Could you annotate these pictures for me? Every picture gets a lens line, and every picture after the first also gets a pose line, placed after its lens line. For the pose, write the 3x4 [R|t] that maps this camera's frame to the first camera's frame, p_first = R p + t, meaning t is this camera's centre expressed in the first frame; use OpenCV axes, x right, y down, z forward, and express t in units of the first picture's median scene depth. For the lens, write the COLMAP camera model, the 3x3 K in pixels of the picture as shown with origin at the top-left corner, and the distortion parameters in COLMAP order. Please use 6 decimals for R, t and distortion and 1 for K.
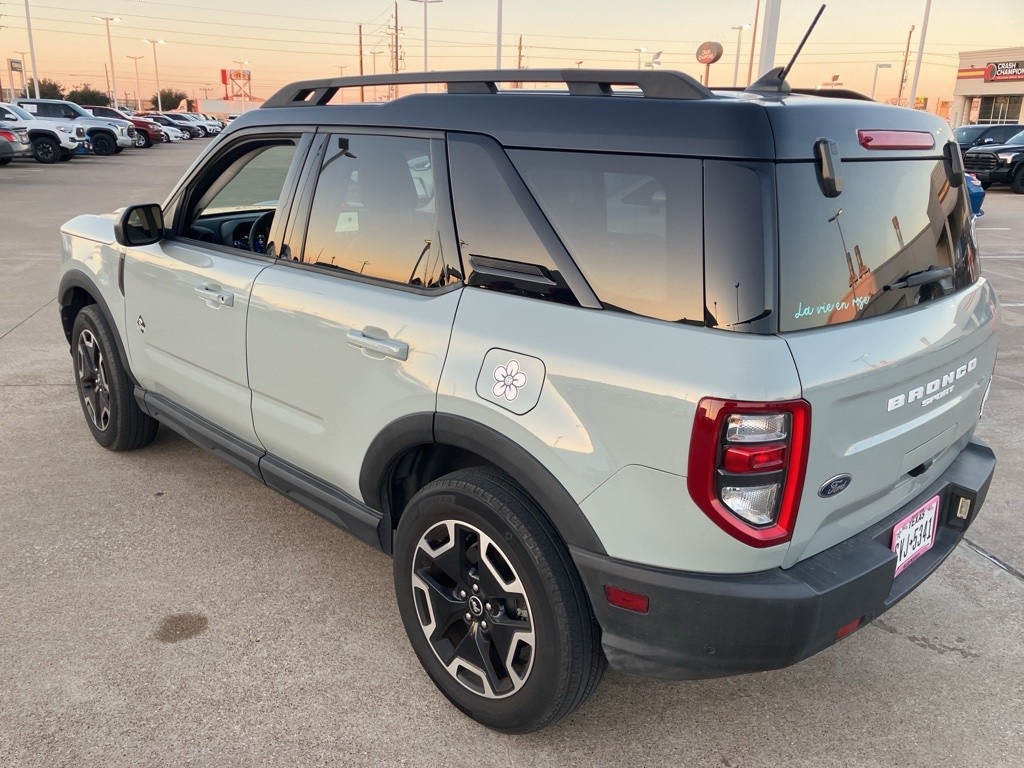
lens RADIAL K [[878.7, 0, 509.0], [0, 878.7, 393.7], [0, 0, 1]] dist [0.095324, -0.142694]
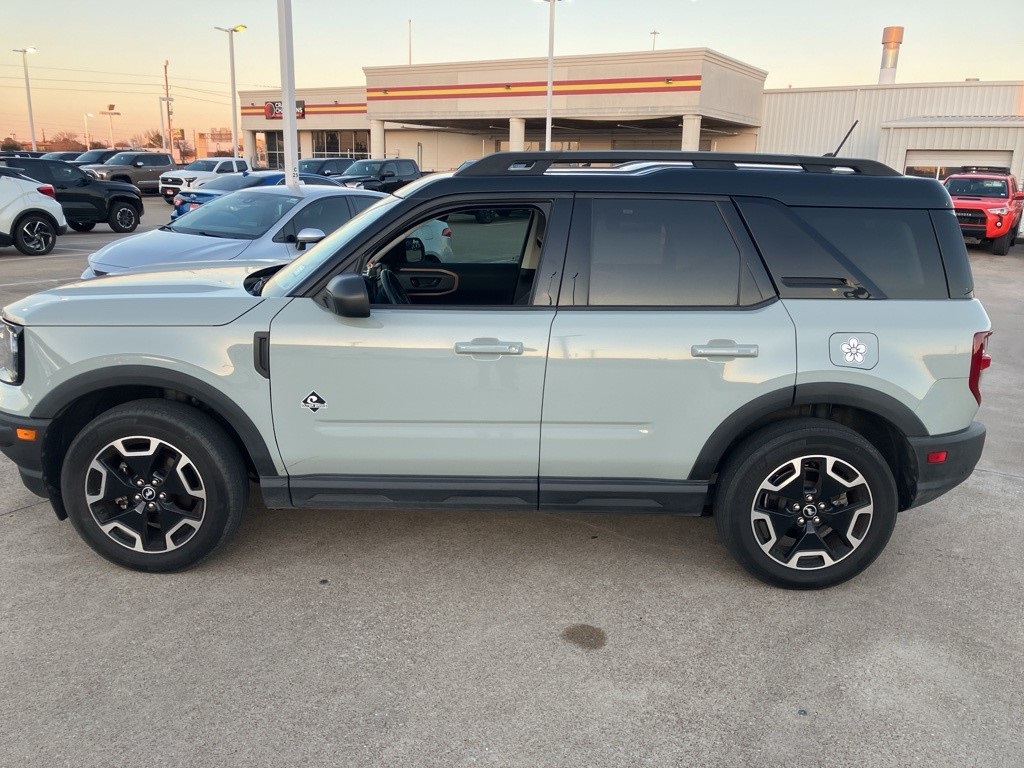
lens RADIAL K [[891.9, 0, 512.0], [0, 891.9, 384.0], [0, 0, 1]] dist [0.022919, 0.009708]
pose [[0.663808, -0.183386, 0.725072, -1.355561], [0.209986, 0.976176, 0.054652, -0.148351], [-0.717820, 0.115977, 0.686501, 0.288620]]
